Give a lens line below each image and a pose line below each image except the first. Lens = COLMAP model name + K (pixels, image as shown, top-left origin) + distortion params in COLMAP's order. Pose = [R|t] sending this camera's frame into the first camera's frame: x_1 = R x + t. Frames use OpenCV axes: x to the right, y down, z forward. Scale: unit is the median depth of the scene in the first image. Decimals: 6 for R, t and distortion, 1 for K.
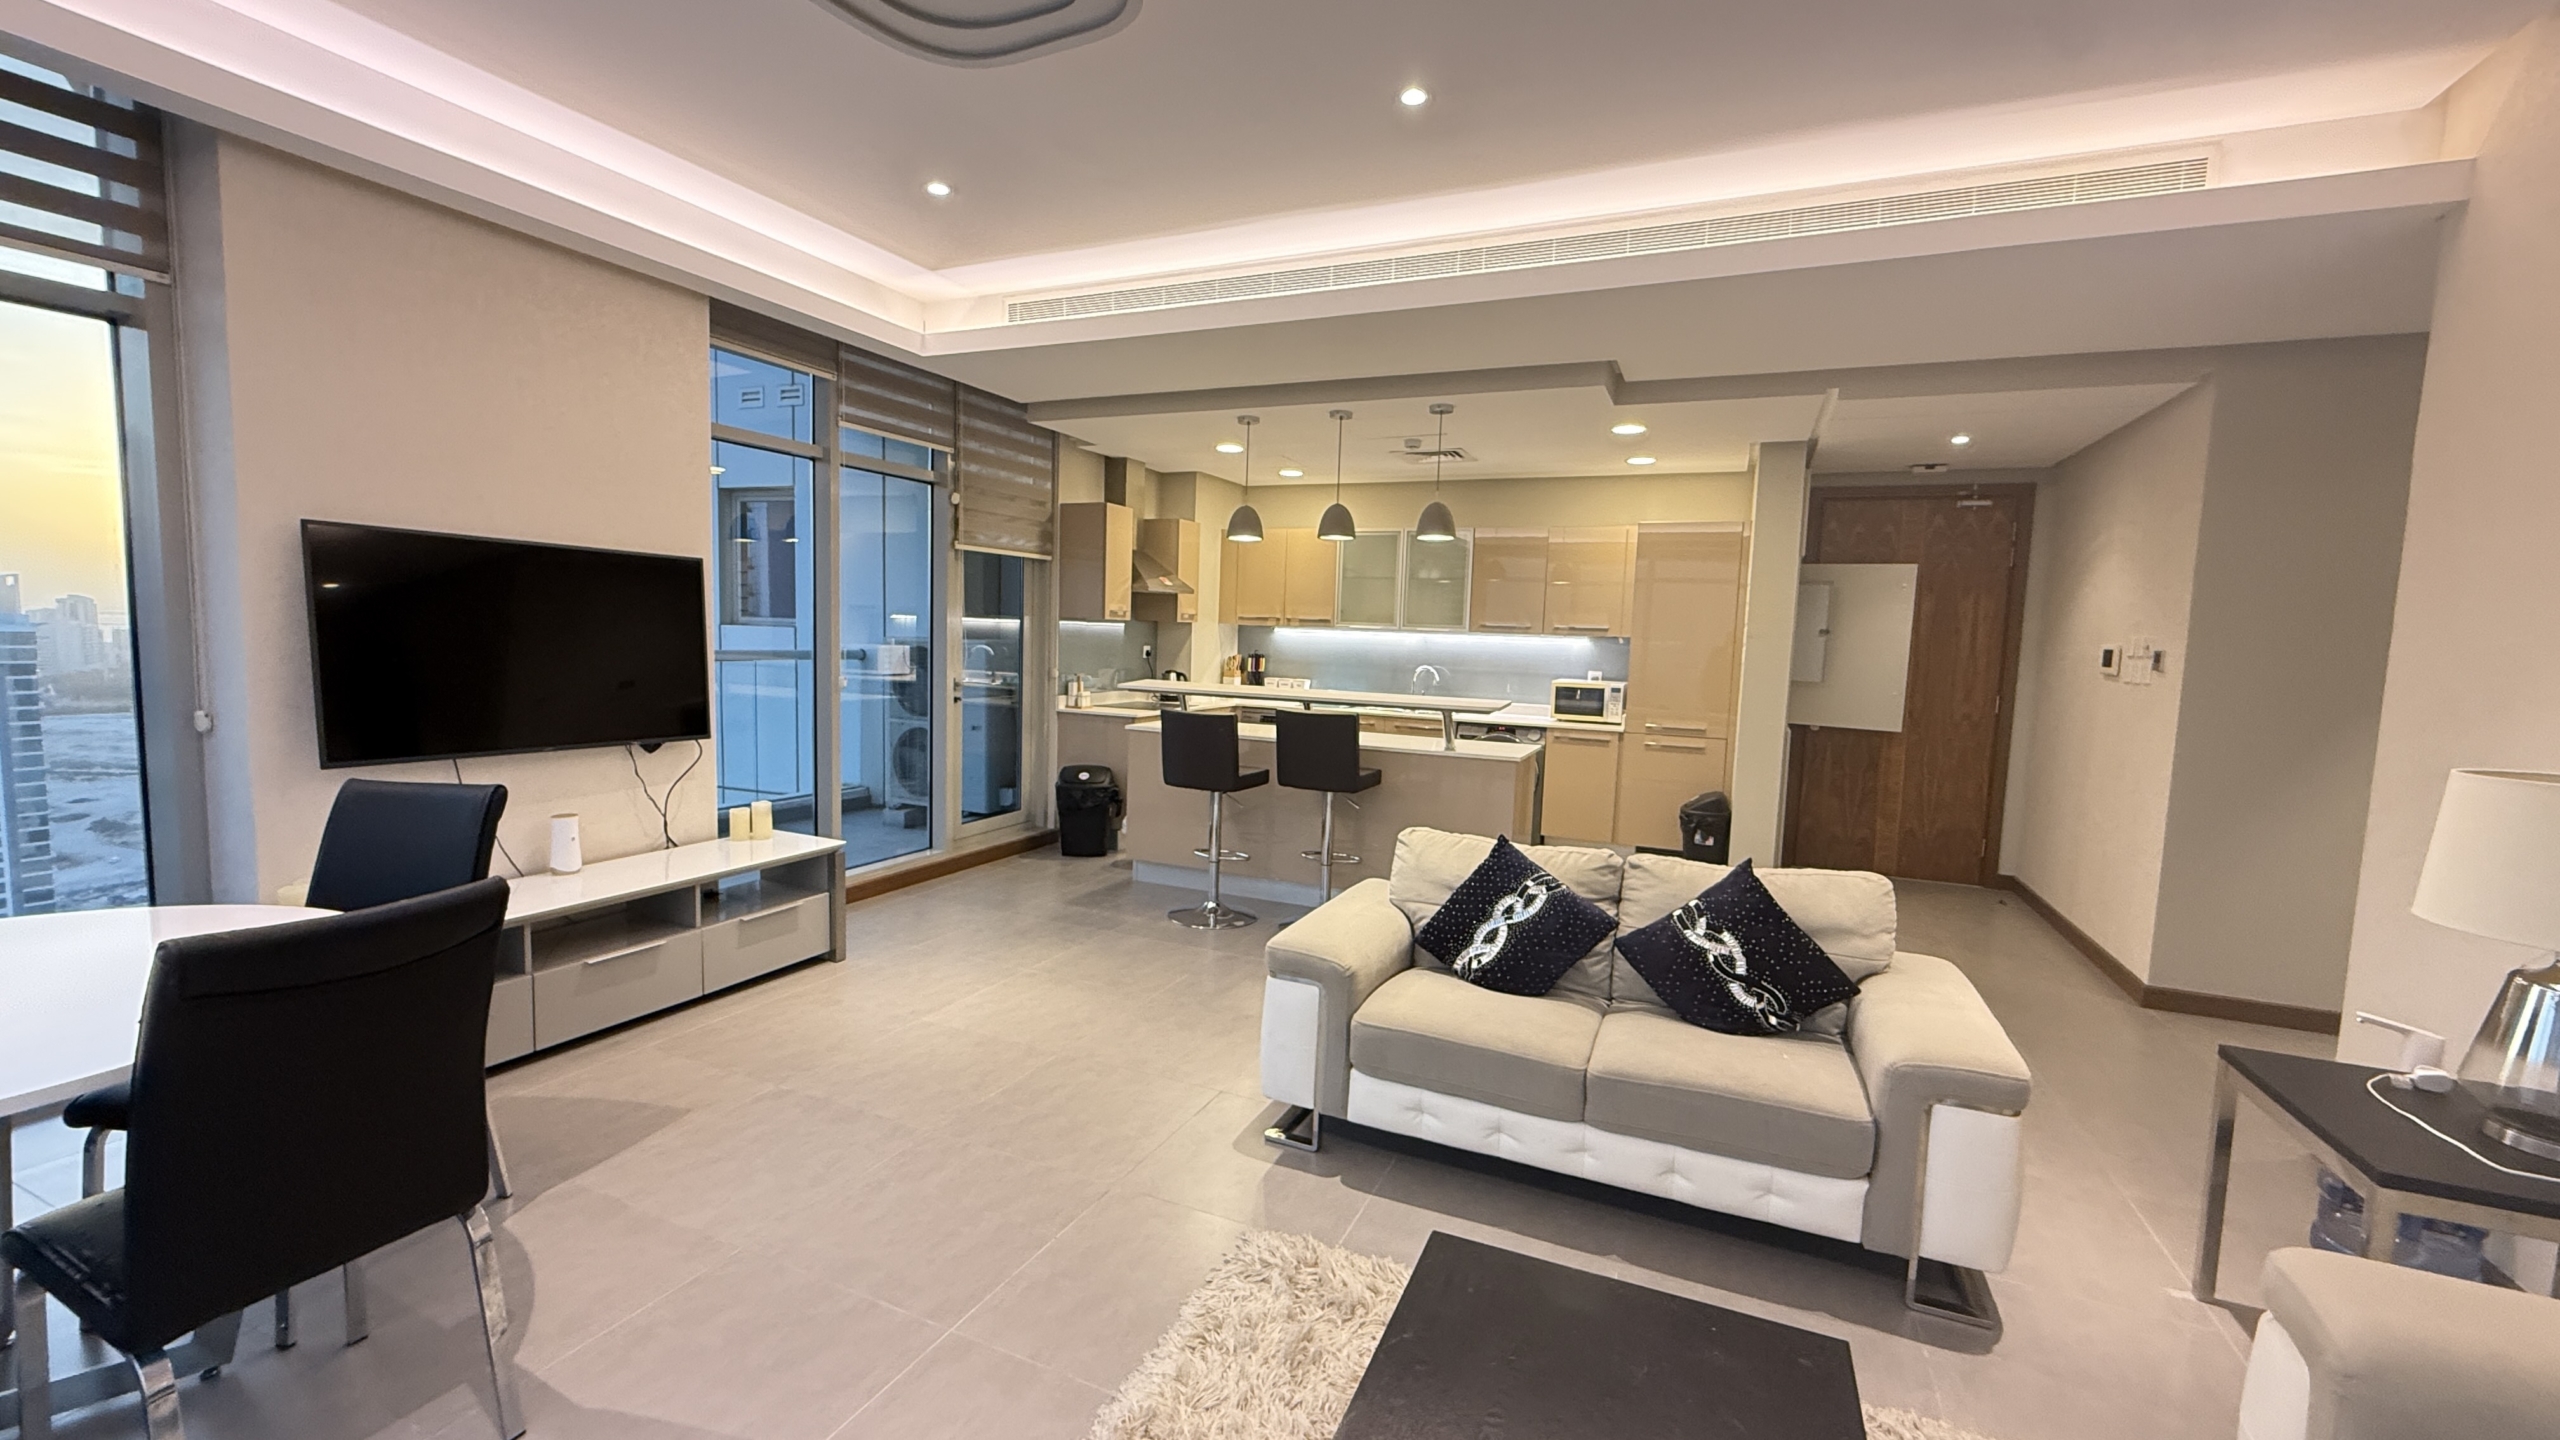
lens RADIAL K [[1019.0, 0, 1274.2], [0, 1019.0, 722.7], [0, 0, 1]] dist [0.000307, -0.000345]
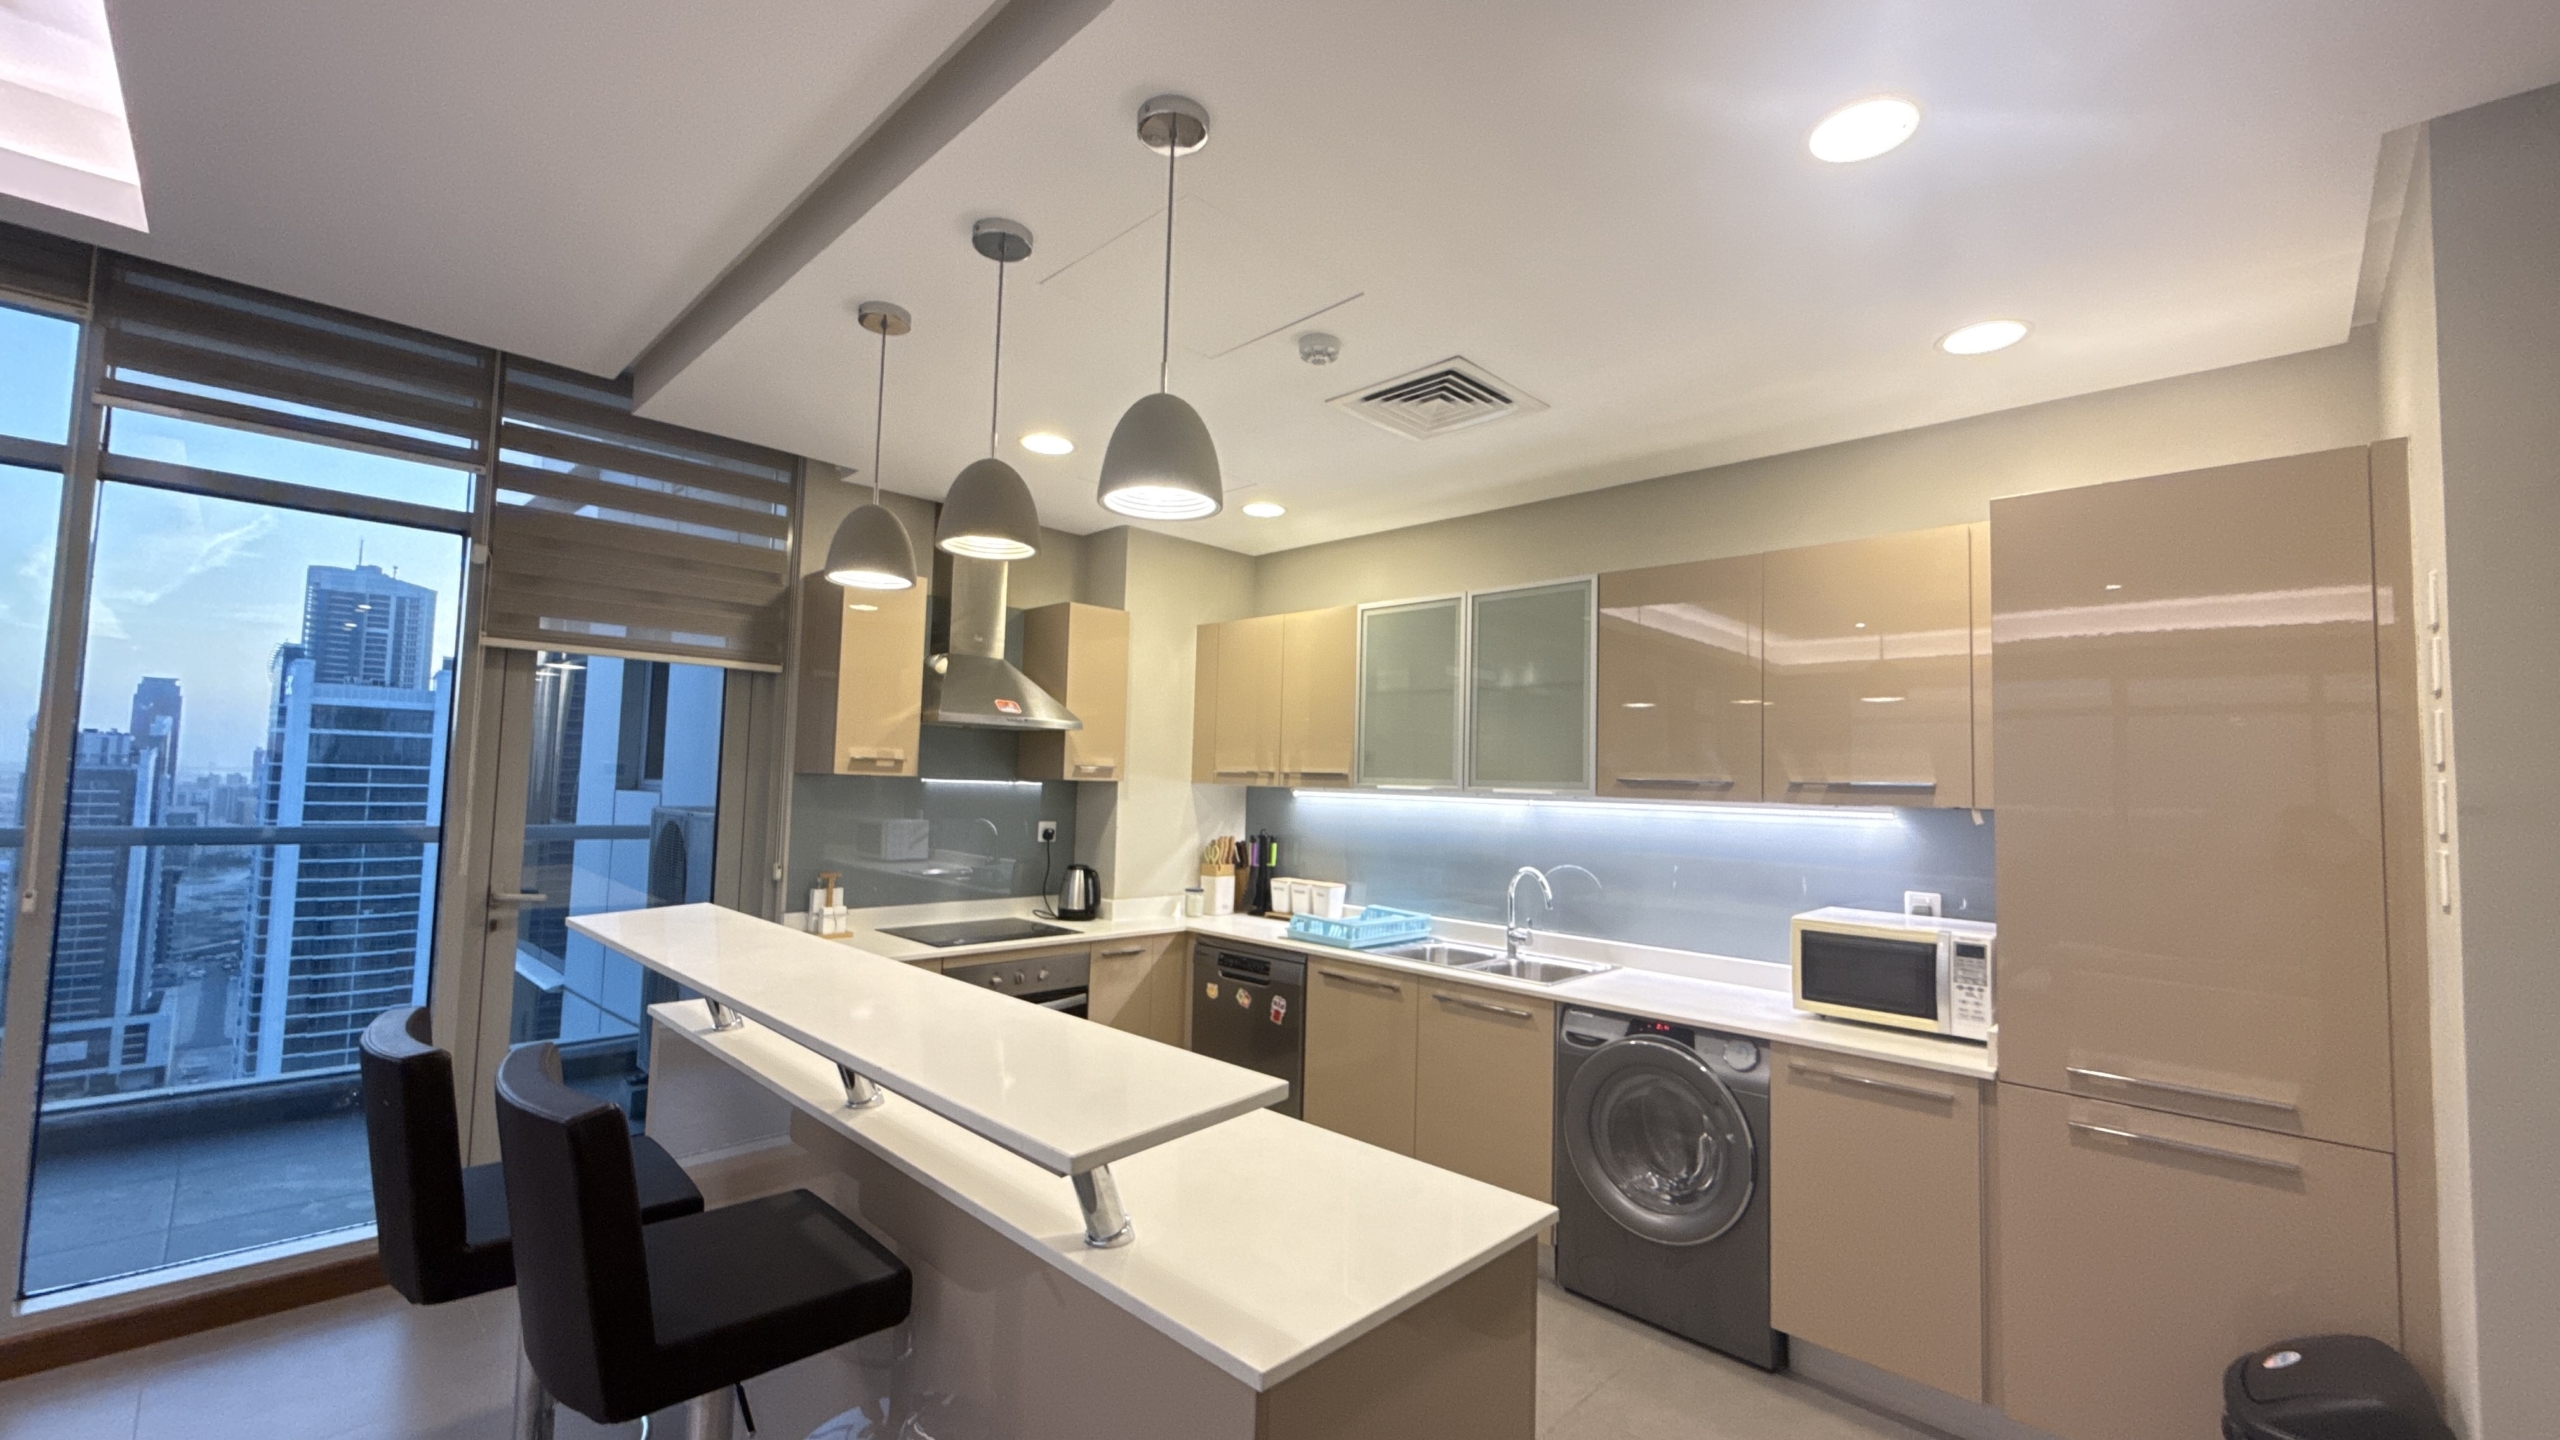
lens RADIAL K [[1019.0, 0, 1274.2], [0, 1019.0, 722.7], [0, 0, 1]] dist [0.000307, -0.000345]
pose [[0.936366, -0.028416, -0.349873, 0.250139], [-0.028866, 0.987109, -0.157425, -0.052590], [0.349836, 0.157507, 0.923475, 0.603657]]
